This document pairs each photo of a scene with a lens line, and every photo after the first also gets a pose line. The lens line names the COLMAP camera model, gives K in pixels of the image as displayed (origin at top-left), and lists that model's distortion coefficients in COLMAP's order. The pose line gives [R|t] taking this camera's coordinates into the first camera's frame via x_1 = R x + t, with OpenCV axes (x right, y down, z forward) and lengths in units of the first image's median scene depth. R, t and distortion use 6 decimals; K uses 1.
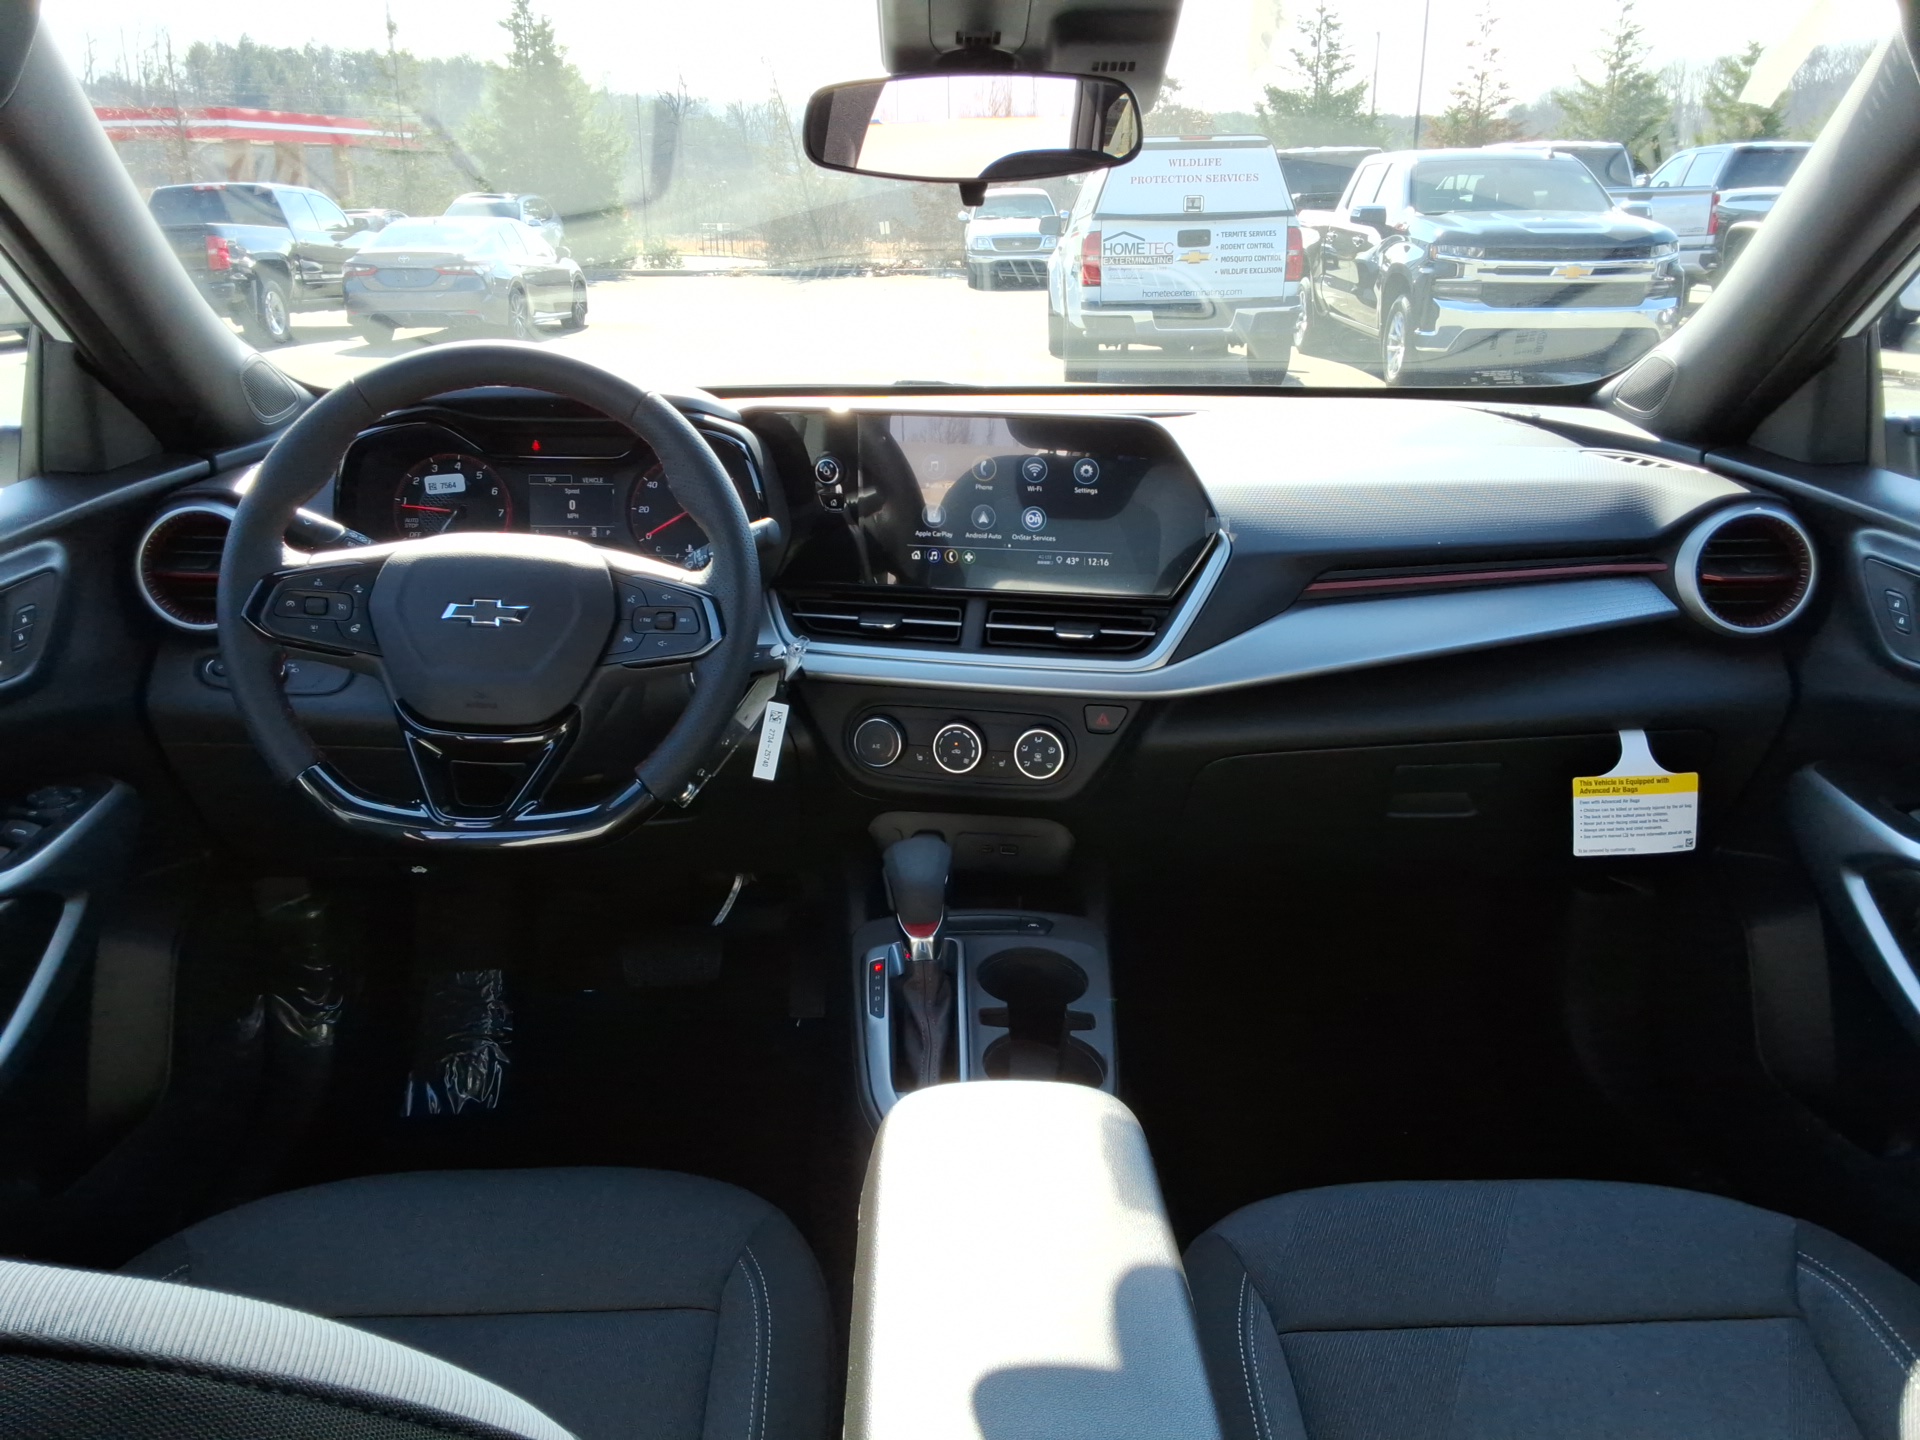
lens RADIAL K [[1543.8, 0, 972.0], [0, 1543.8, 704.2], [0, 0, 1]] dist [0.075620, -0.112264]
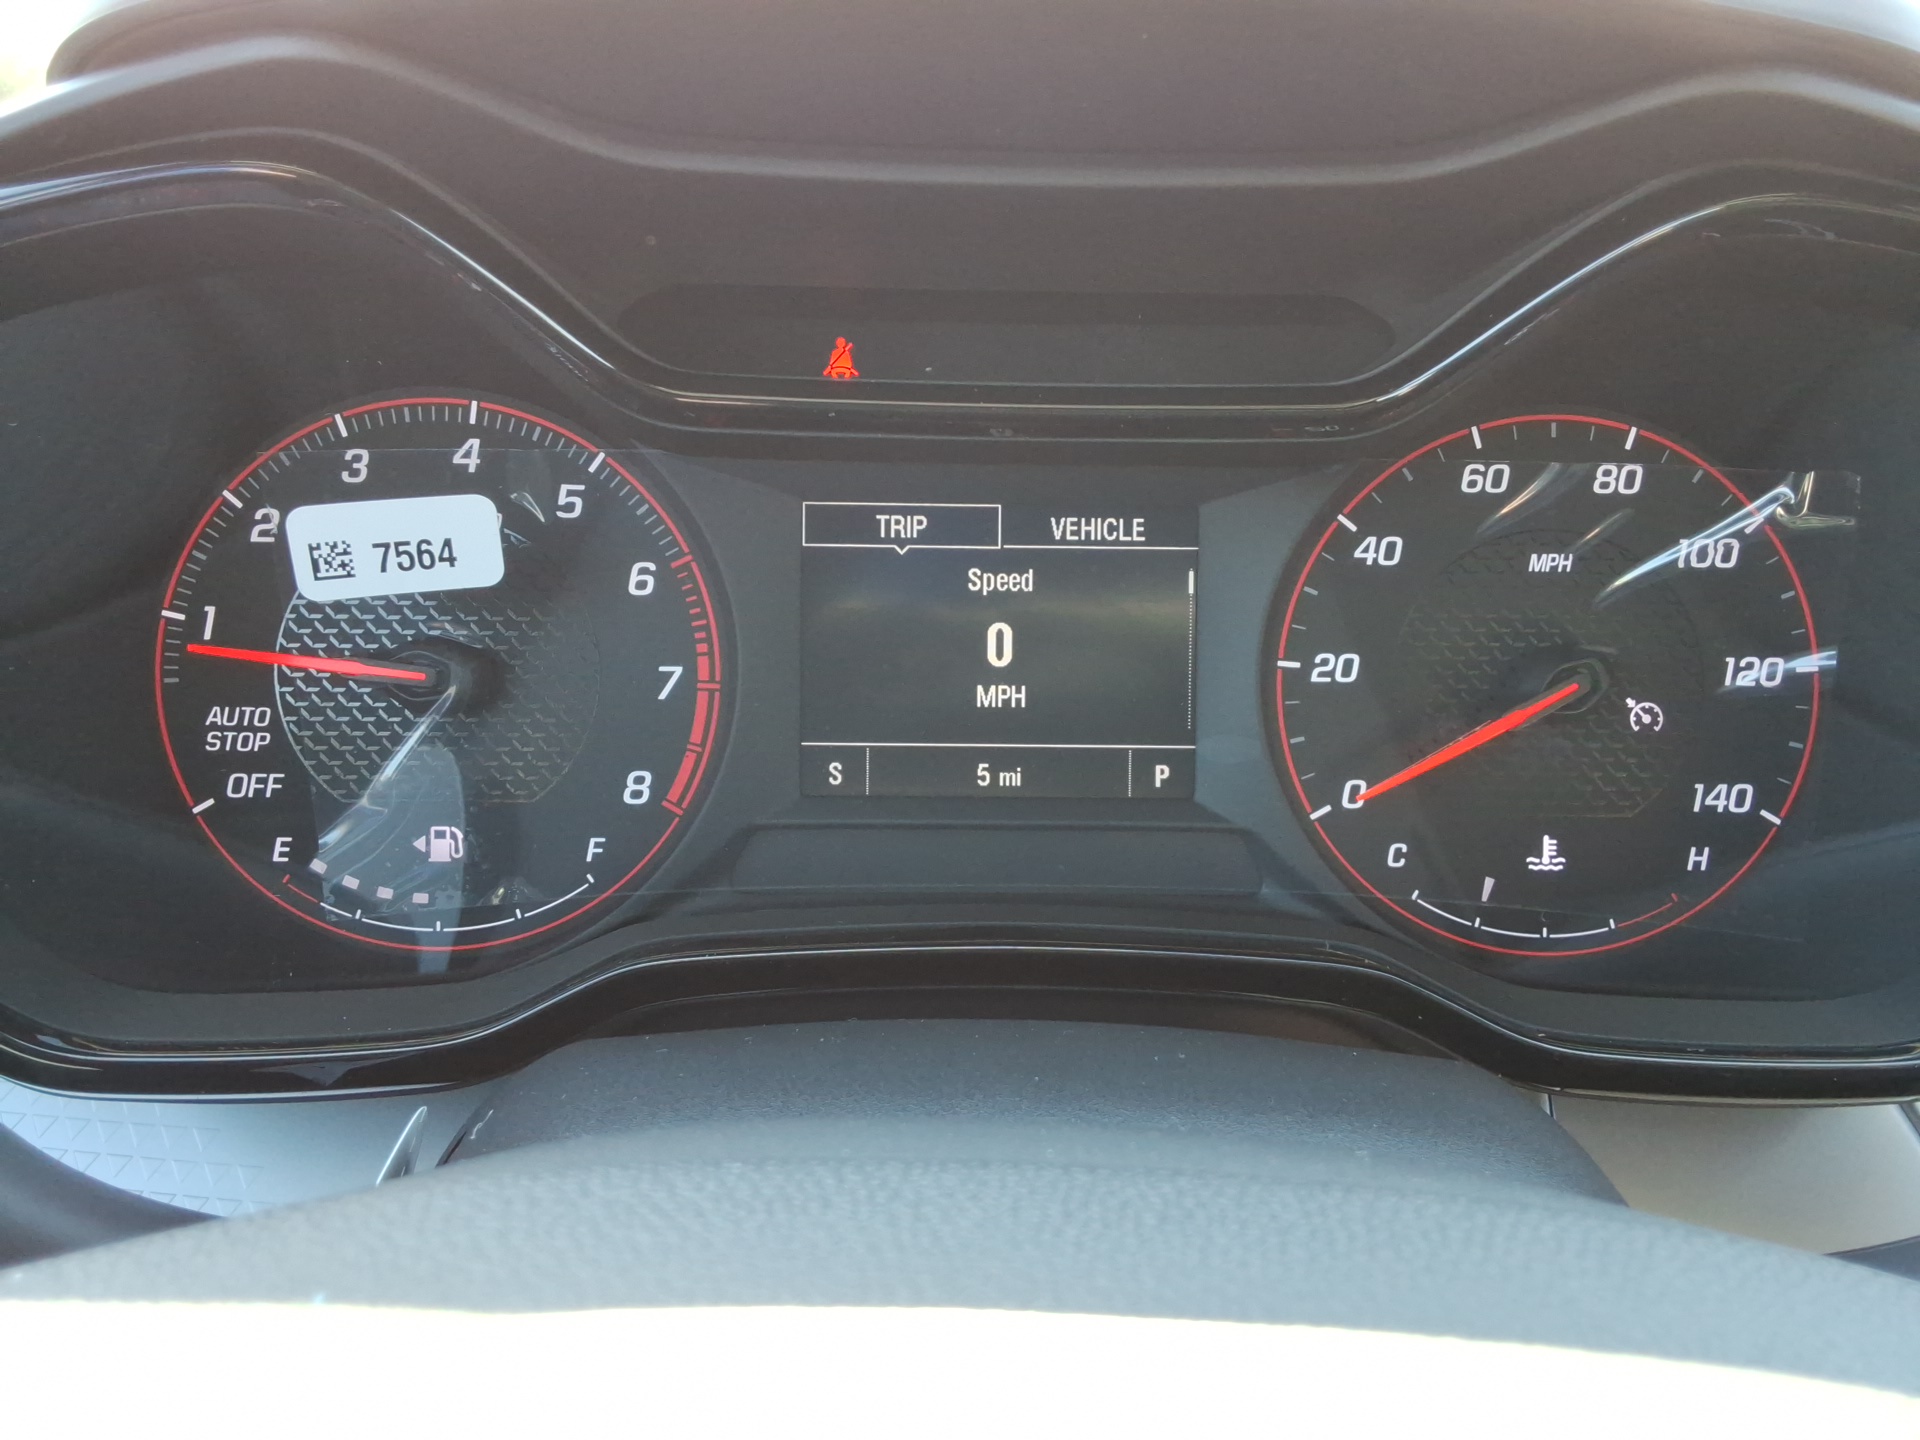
lens RADIAL K [[1565.9, 0, 957.2], [0, 1565.9, 702.6], [0, 0, 1]] dist [0.122107, -0.198293]
pose [[0.999750, 0.012246, -0.018728, -0.028804], [-0.012423, 0.999879, -0.009397, -0.013151], [0.018610, 0.009627, 0.999780, 0.087318]]
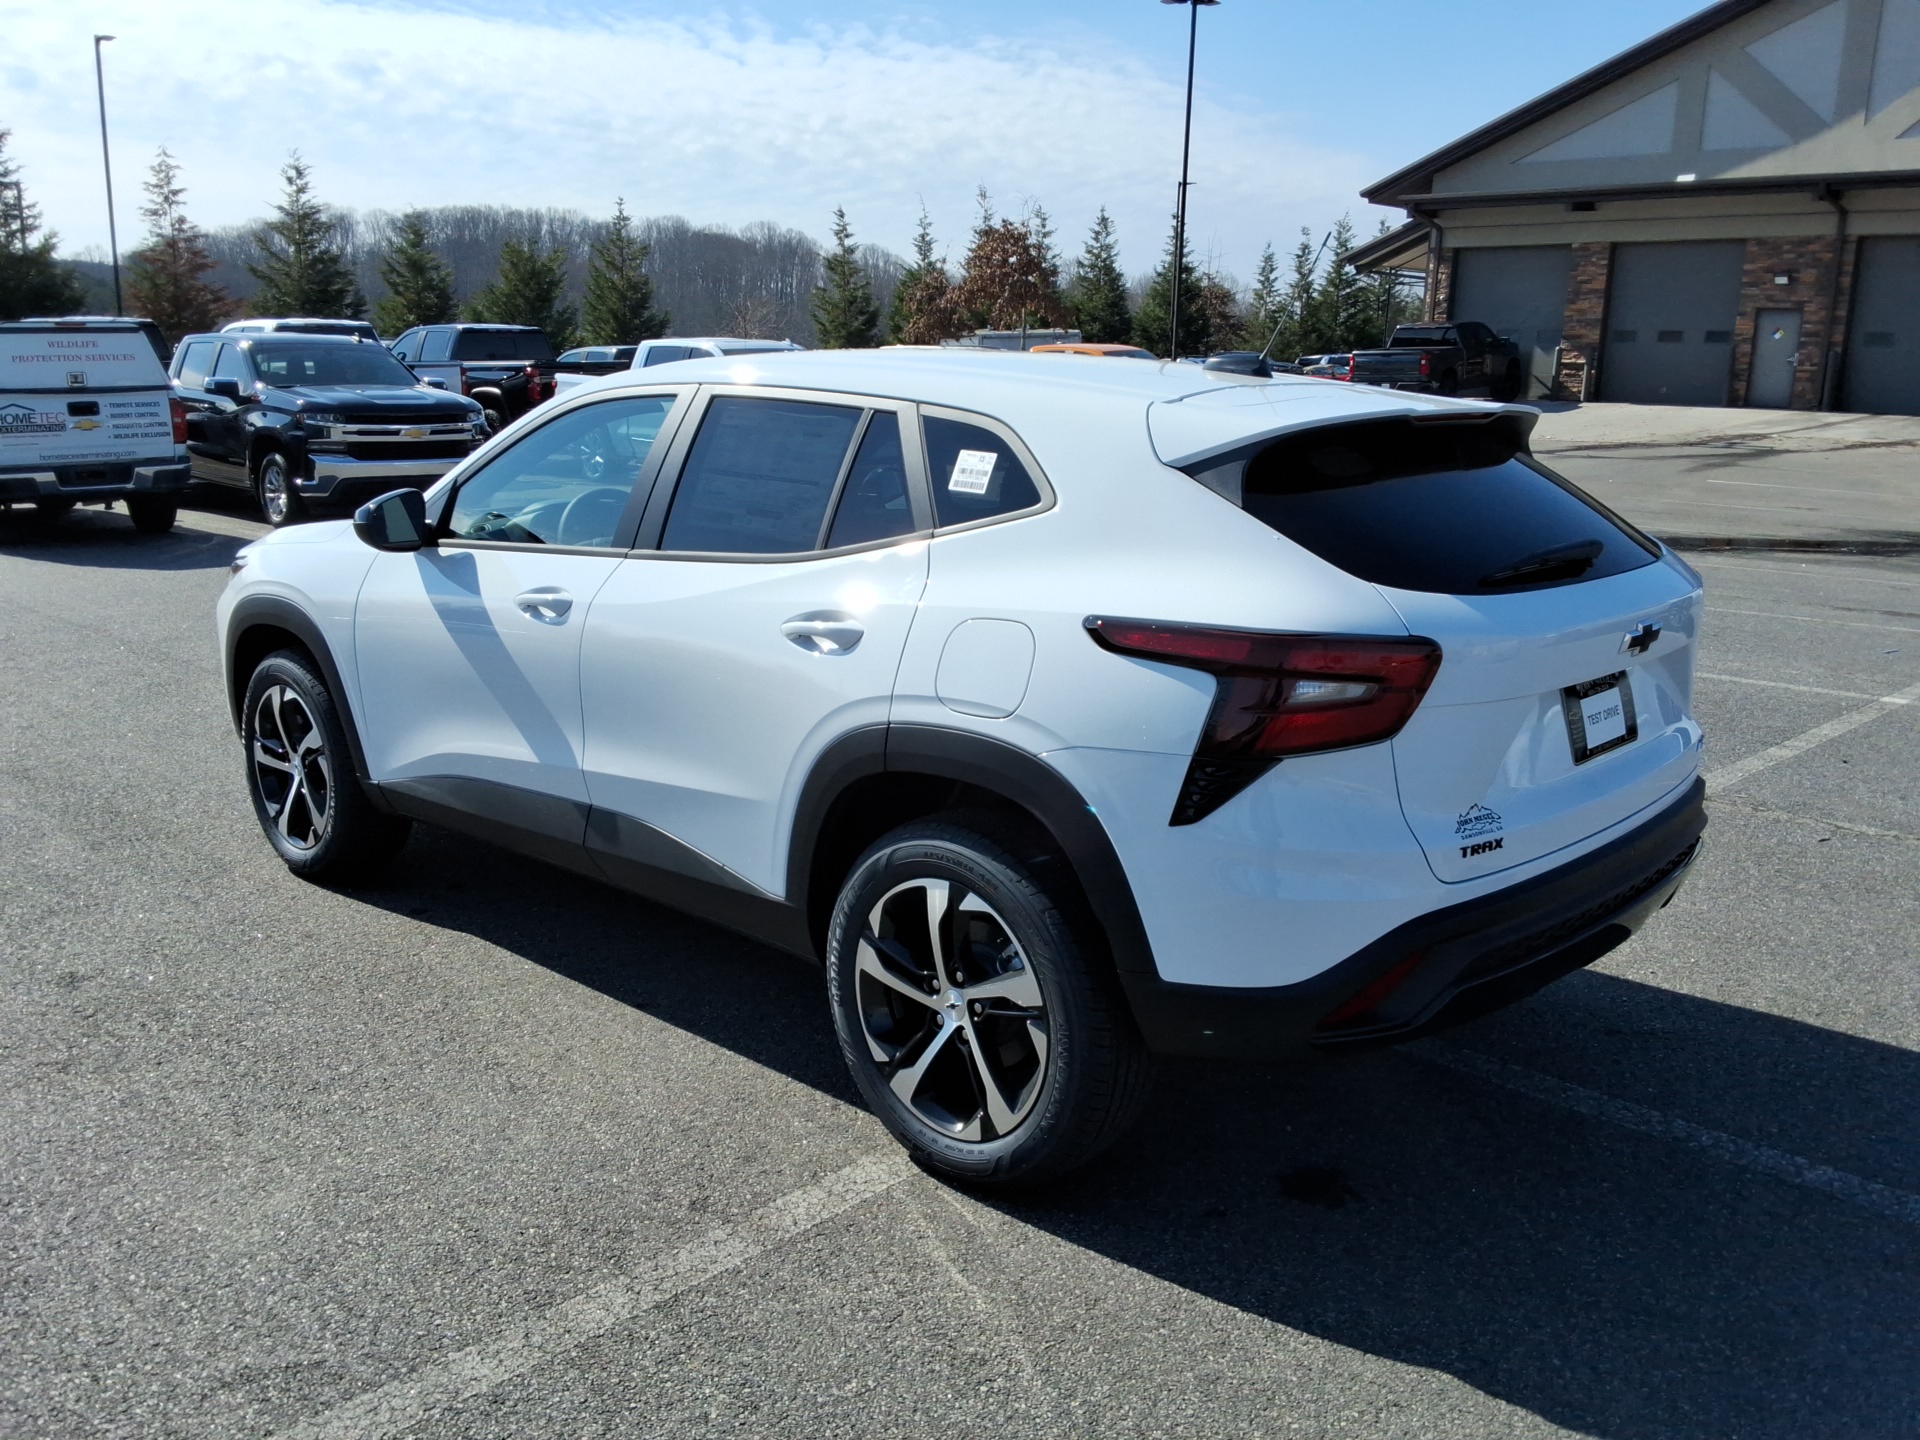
lens RADIAL K [[1534.3, 0, 970.7], [0, 1534.3, 713.0], [0, 0, 1]] dist [0.108565, -0.164869]
pose [[0.701892, -0.151313, 0.696026, -0.227795], [0.207971, 0.978131, 0.002918, 0.046832], [-0.681246, 0.142705, 0.718010, -0.221312]]
